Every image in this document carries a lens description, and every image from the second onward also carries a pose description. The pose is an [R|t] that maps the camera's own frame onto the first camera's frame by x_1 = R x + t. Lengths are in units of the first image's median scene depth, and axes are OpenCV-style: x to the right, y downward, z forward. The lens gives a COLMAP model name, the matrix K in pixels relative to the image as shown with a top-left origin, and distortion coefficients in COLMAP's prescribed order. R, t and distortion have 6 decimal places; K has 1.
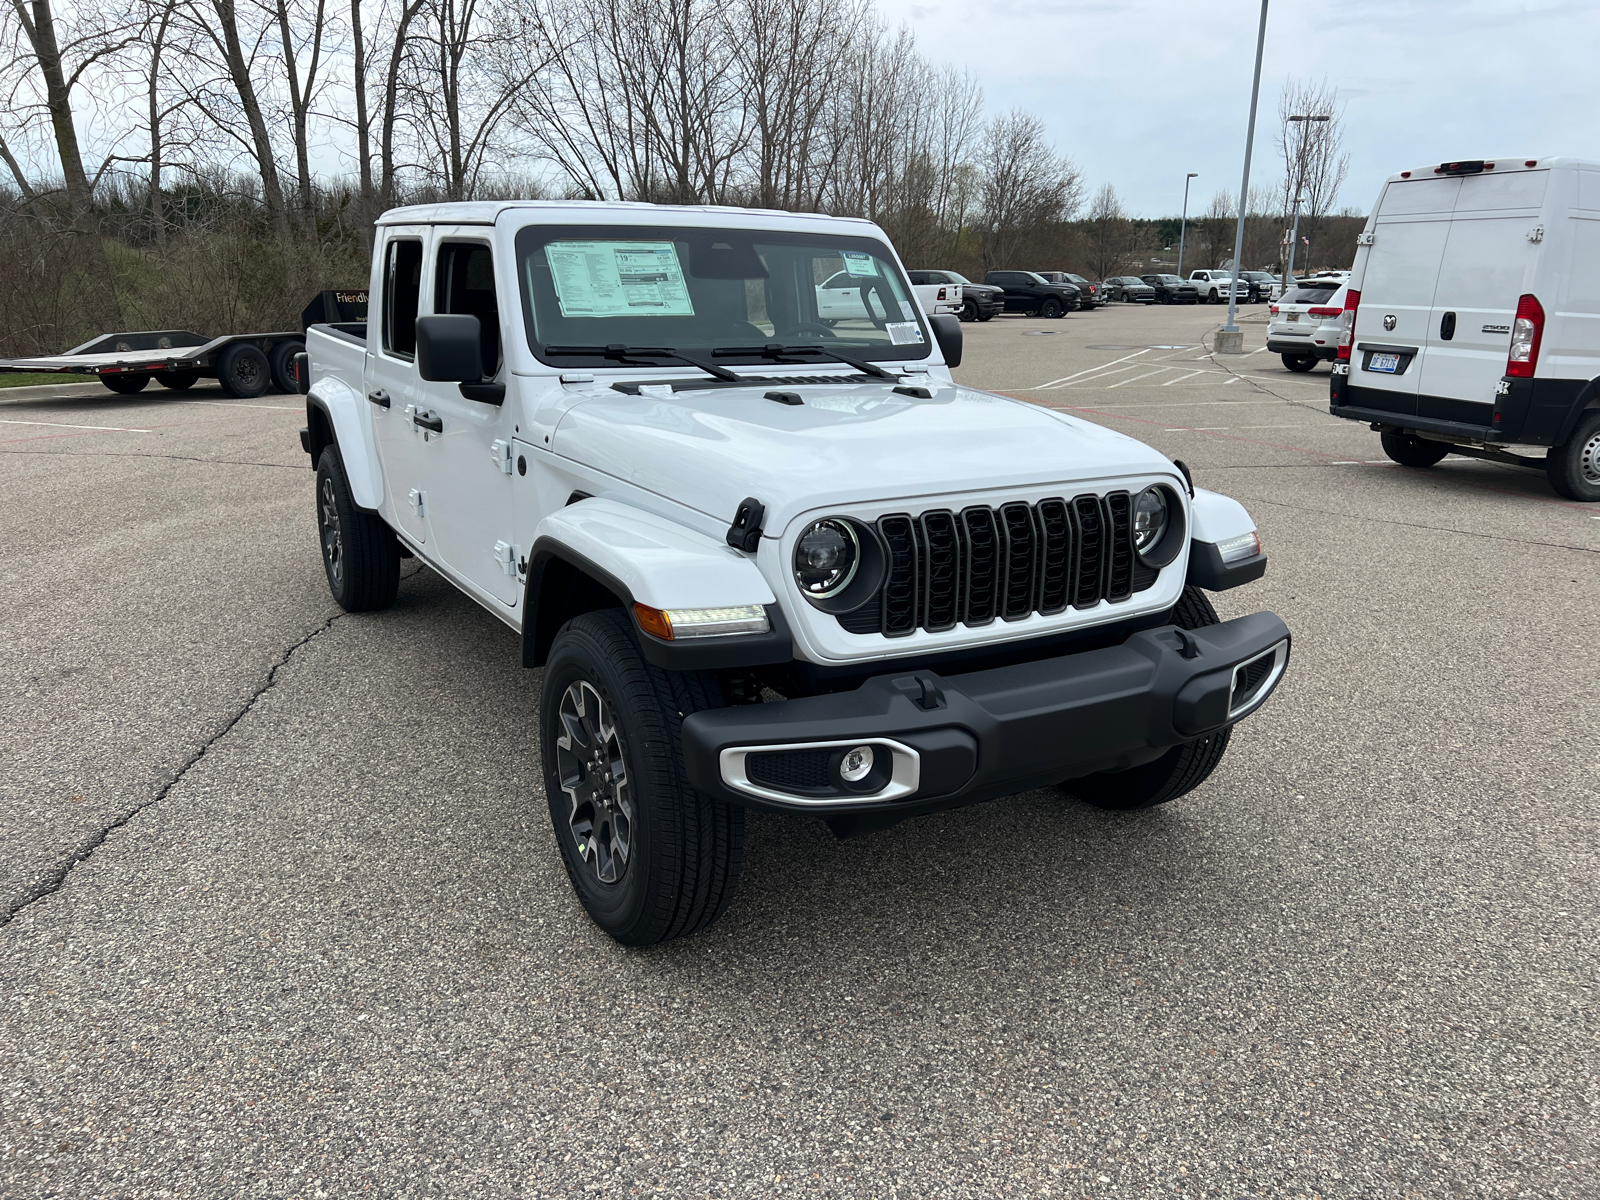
lens RADIAL K [[1195.2, 0, 811.5], [0, 1195.2, 609.8], [0, 0, 1]] dist [0.058048, -0.063256]
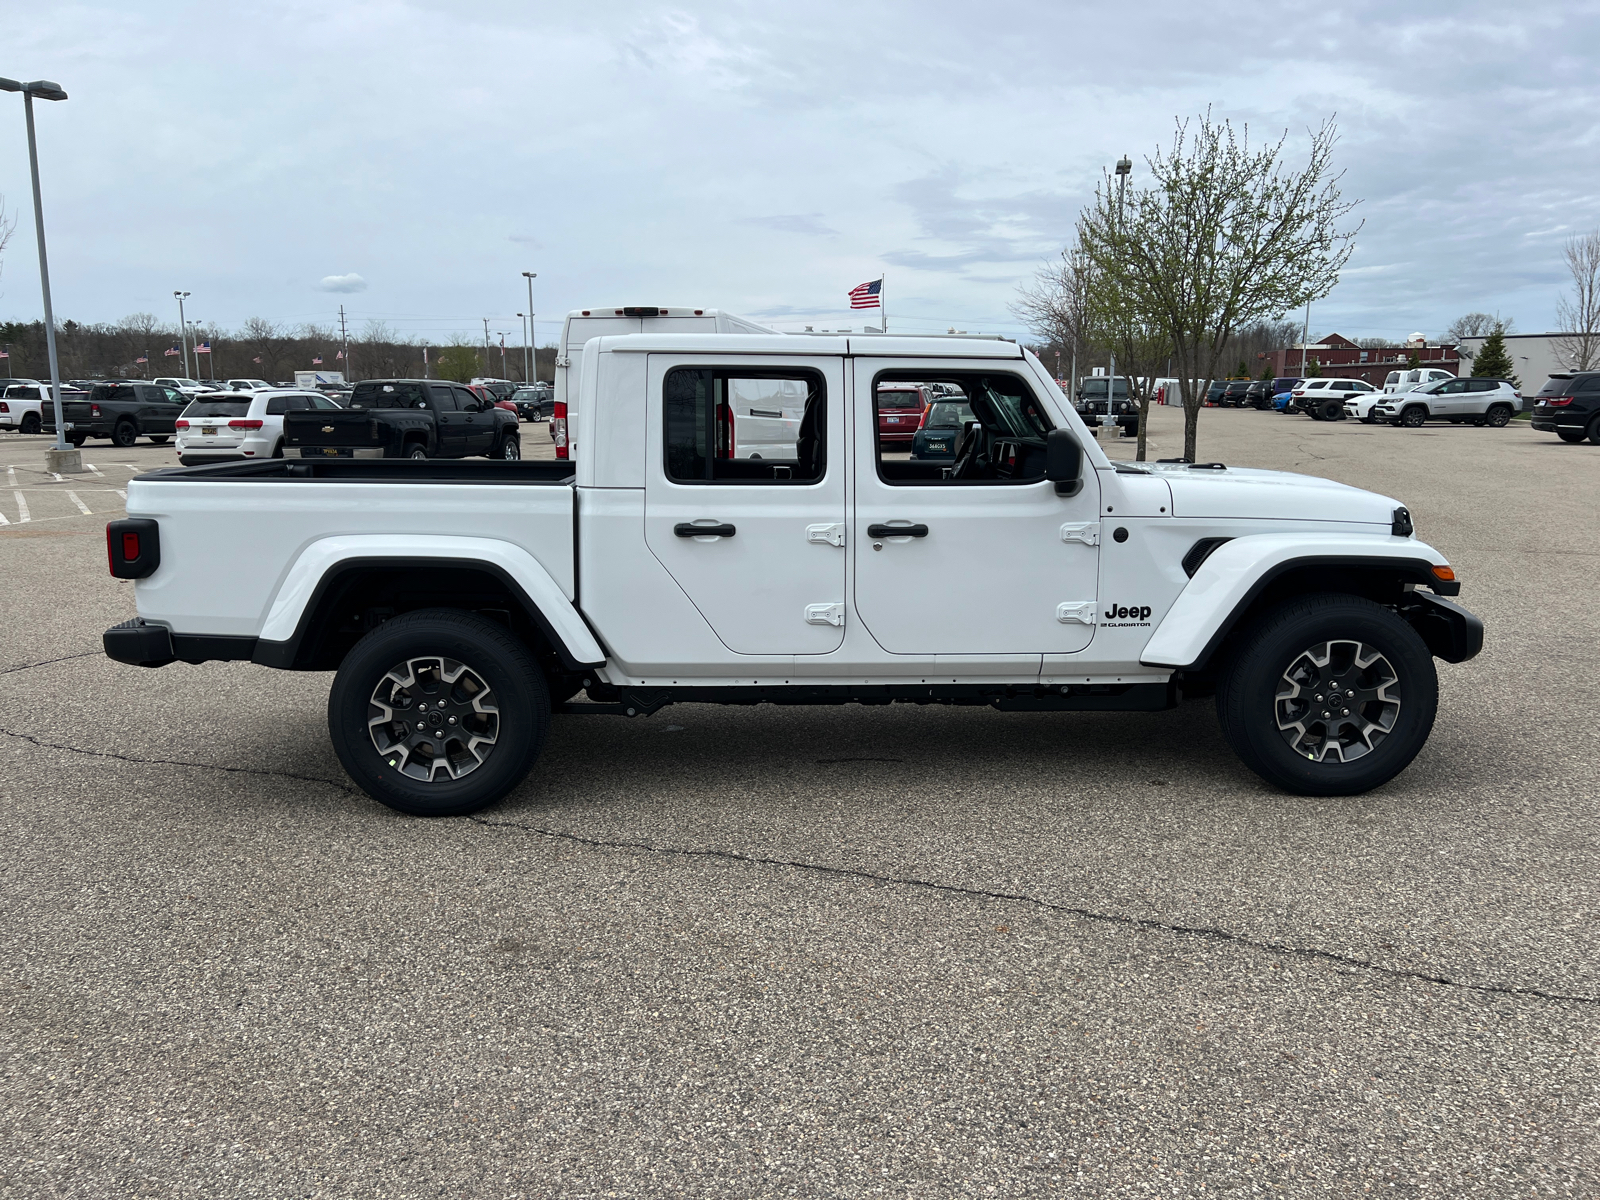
lens RADIAL K [[1192.9, 0, 808.7], [0, 1192.9, 608.7], [0, 0, 1]] dist [0.059575, -0.072377]
pose [[0.480990, -0.169415, 0.860202, -1.434783], [0.244705, 0.968102, 0.053837, -0.180670], [-0.841883, 0.184600, 0.507104, 0.577313]]
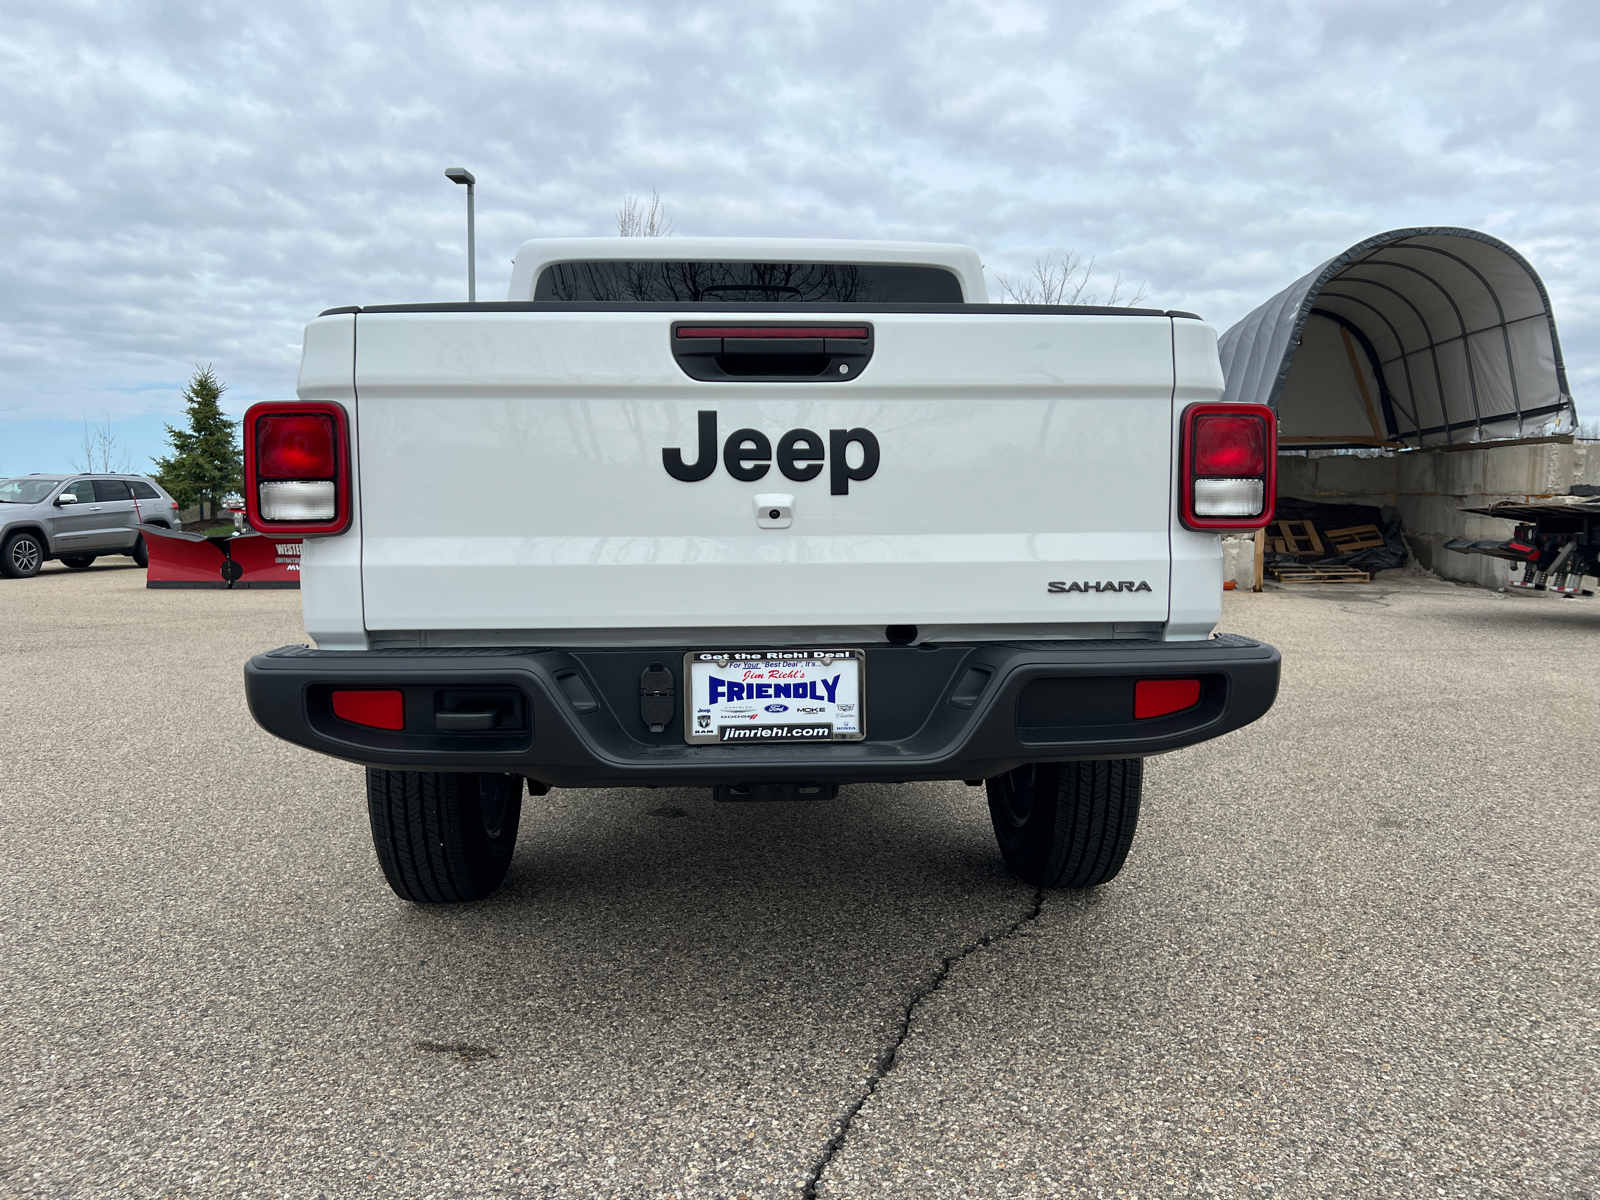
lens RADIAL K [[1197.6, 0, 796.1], [0, 1197.6, 600.4], [0, 0, 1]] dist [0.058211, -0.055555]
pose [[-0.889875, -0.039662, 0.454477, -0.799143], [0.109663, 0.948406, 0.297488, -0.465426], [-0.442828, 0.314567, -0.839614, 2.302088]]
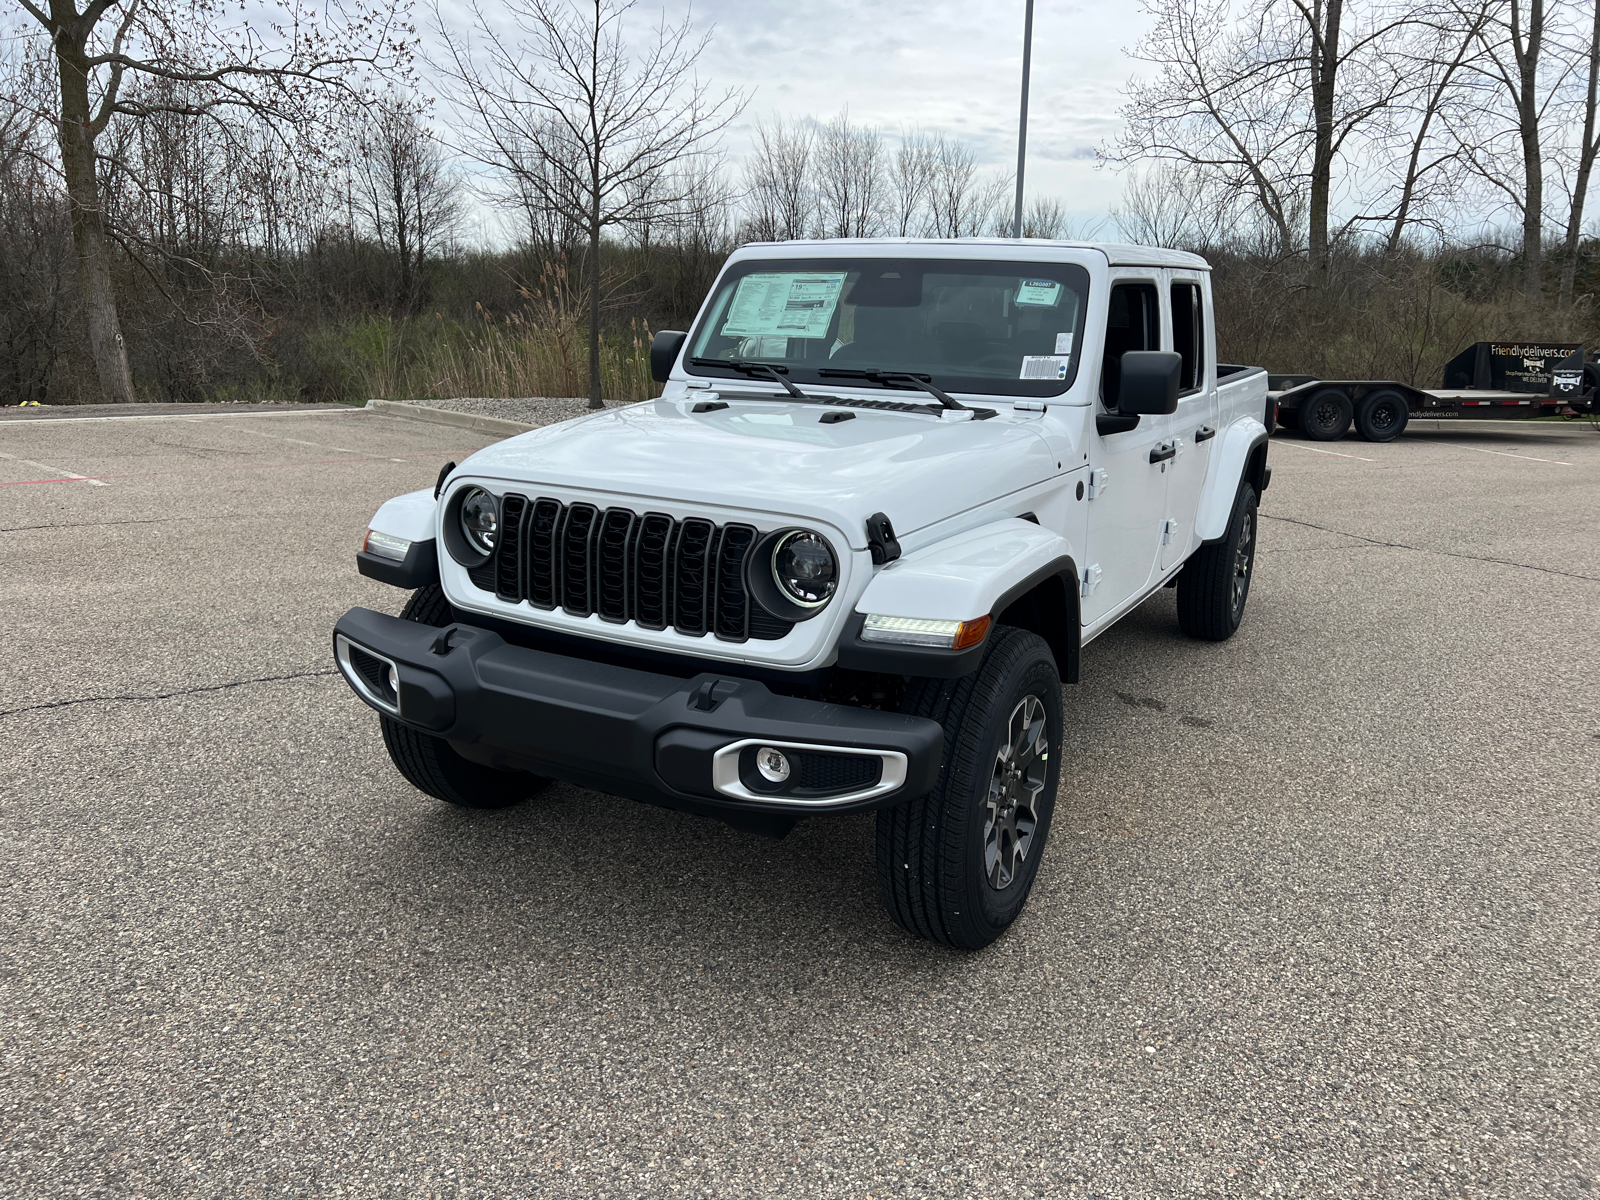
lens RADIAL K [[1195.3, 0, 813.3], [0, 1195.3, 594.8], [0, 0, 1]] dist [0.057270, -0.063391]
pose [[0.527095, 0.201393, -0.825598, 0.829650], [-0.246325, 0.966013, 0.078382, -0.103103], [0.813324, 0.162051, 0.558788, 0.420366]]
